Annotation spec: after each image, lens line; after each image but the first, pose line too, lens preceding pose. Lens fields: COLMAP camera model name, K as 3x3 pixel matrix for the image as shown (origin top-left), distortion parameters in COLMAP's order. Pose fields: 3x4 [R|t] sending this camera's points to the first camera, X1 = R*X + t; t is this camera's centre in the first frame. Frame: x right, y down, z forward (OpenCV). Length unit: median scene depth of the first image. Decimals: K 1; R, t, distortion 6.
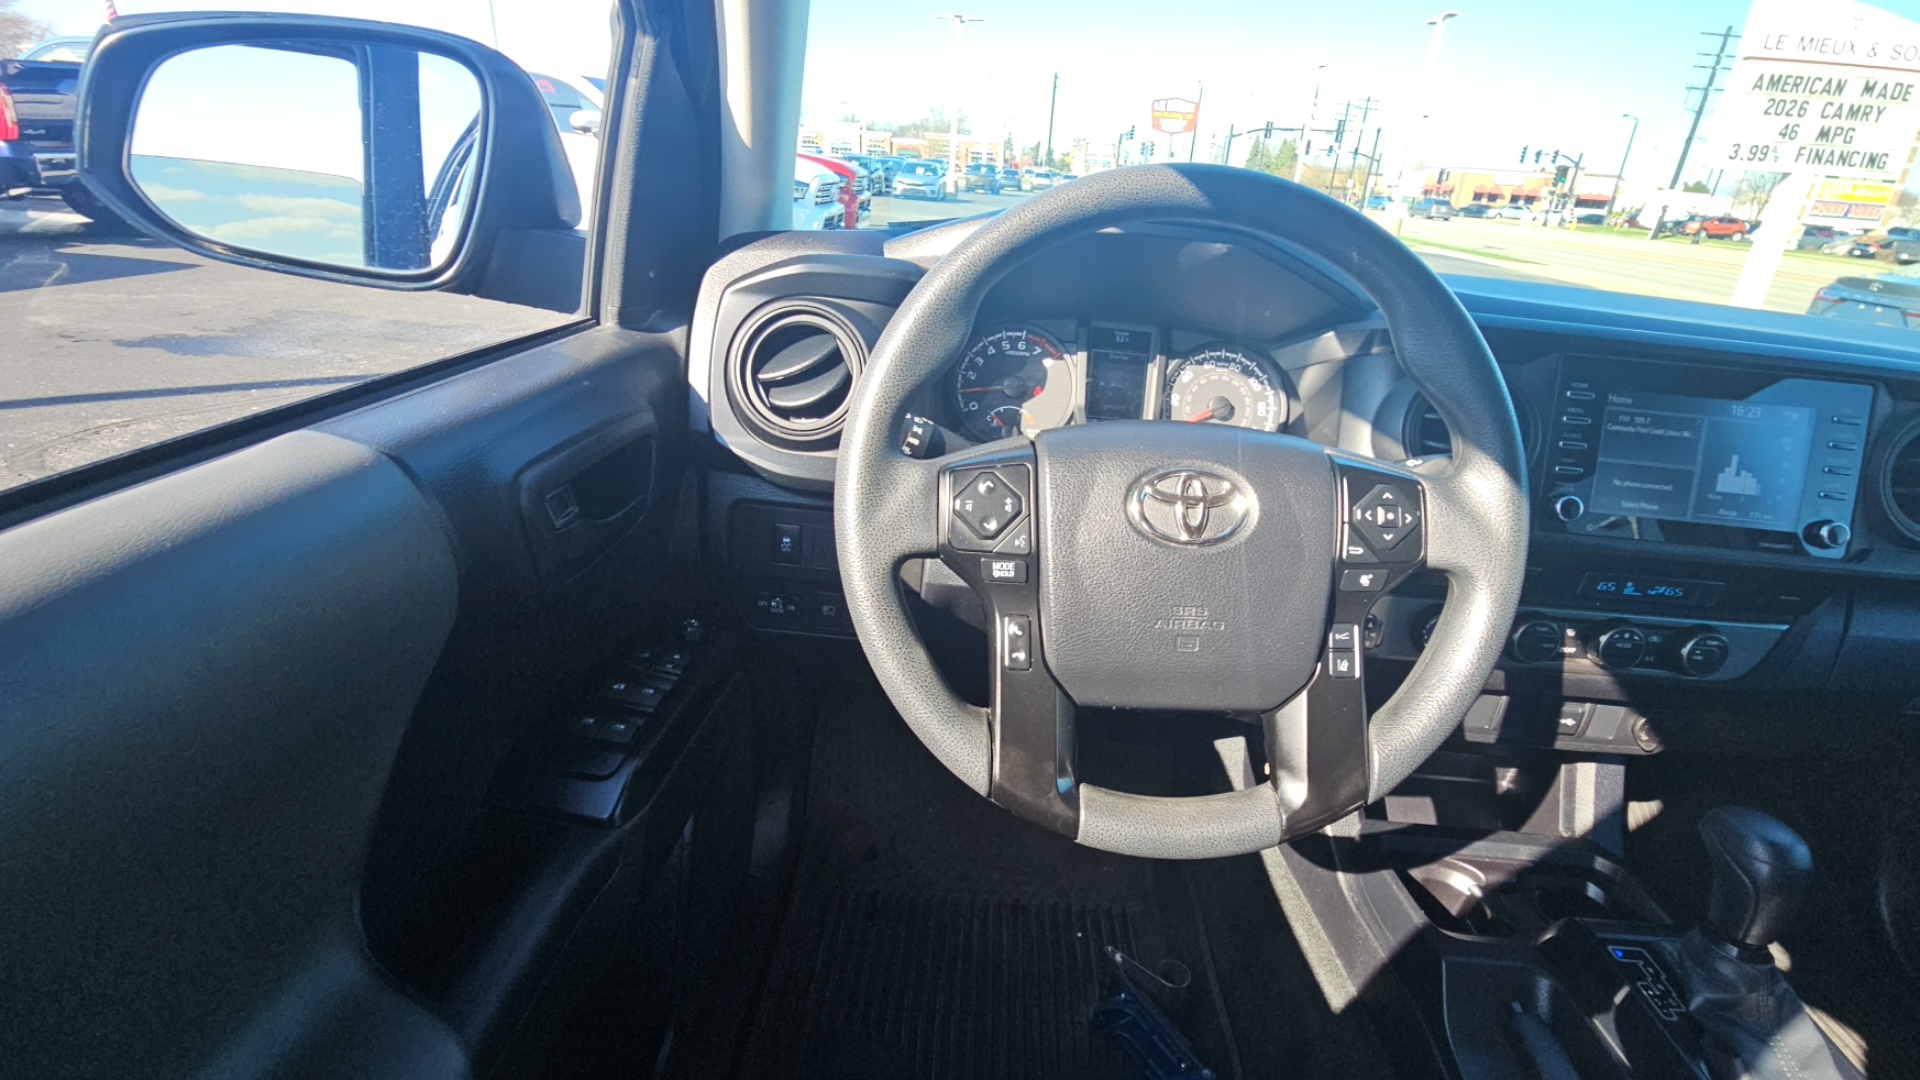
lens RADIAL K [[863.0, 0, 975.9], [0, 863.0, 537.6], [0, 0, 1]] dist [0.010151, -0.008015]
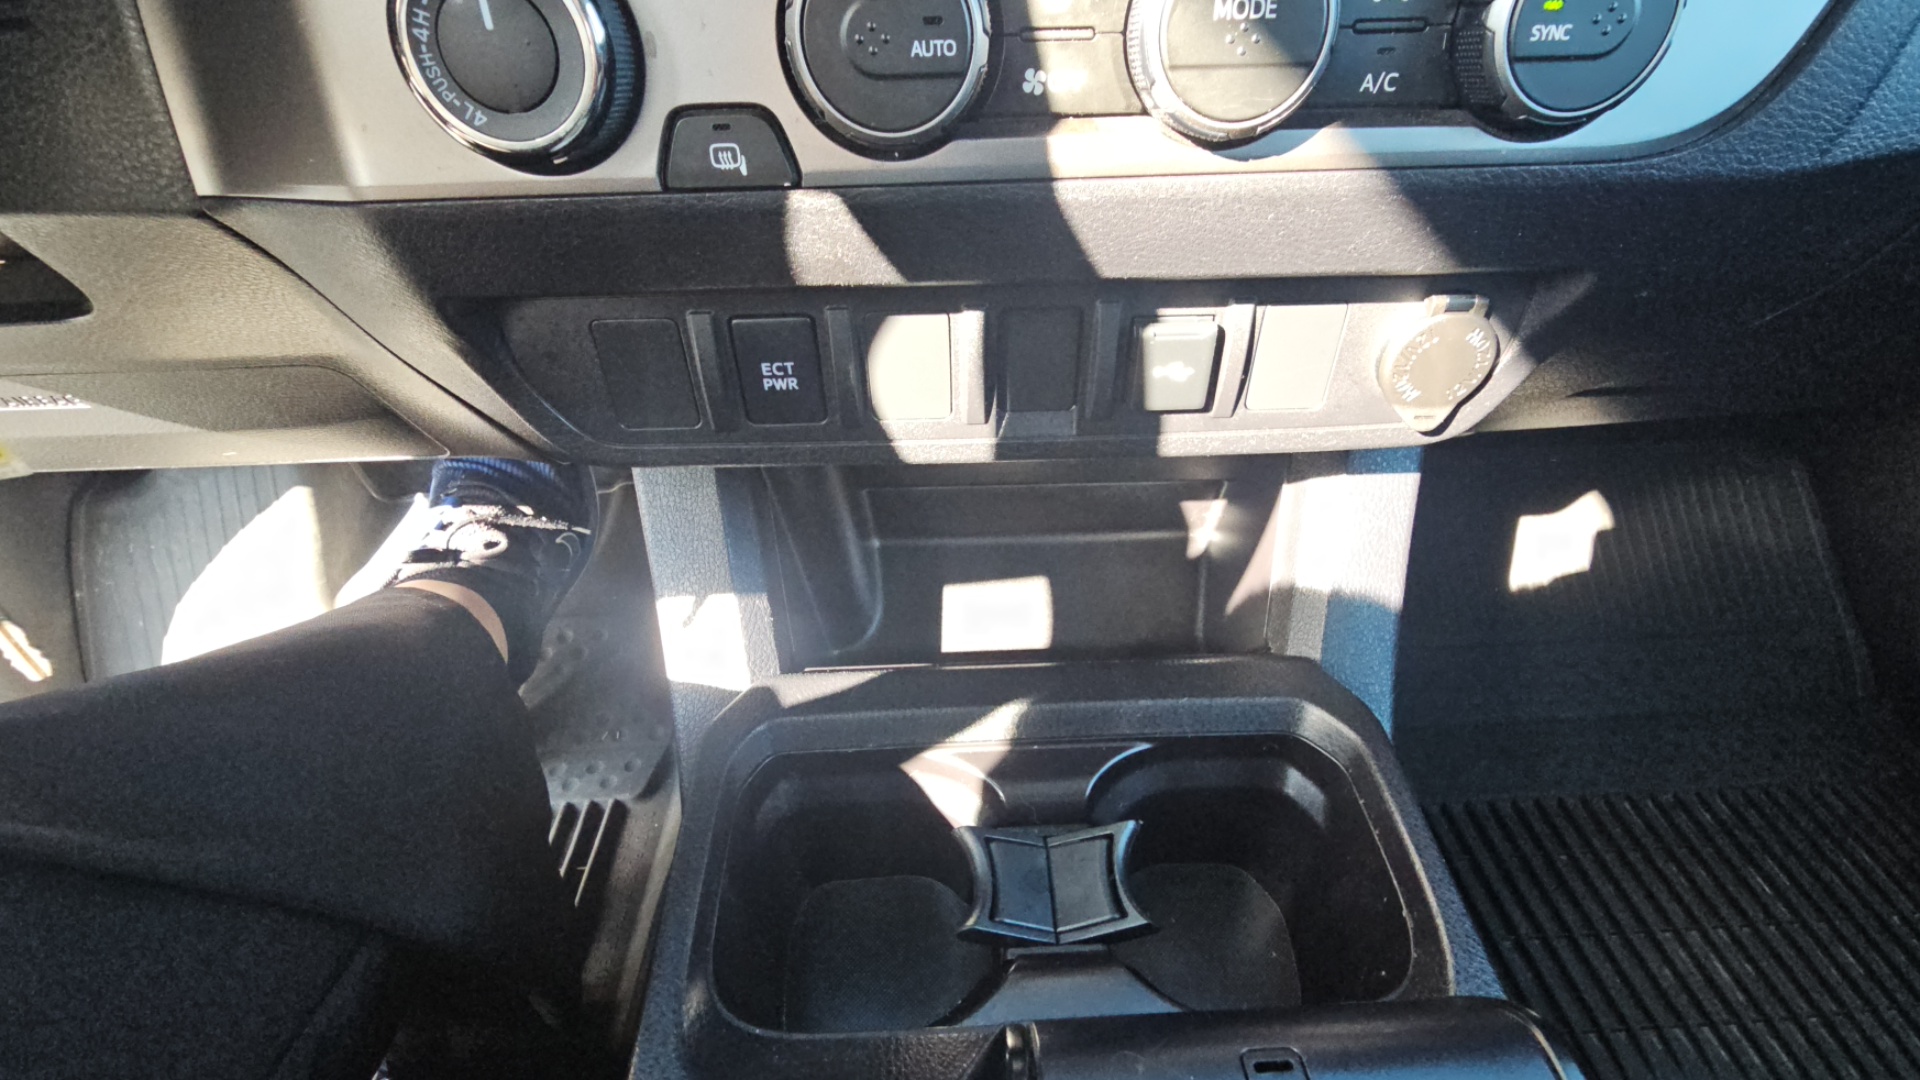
lens RADIAL K [[863.0, 0, 985.5], [0, 863.0, 525.0], [0, 0, 1]] dist [0.010151, -0.008015]
pose [[0.993817, -0.110986, -0.003176, 0.608296], [0.107925, 0.958901, 0.262414, 0.175088], [-0.026079, -0.261134, 0.964950, 0.672458]]
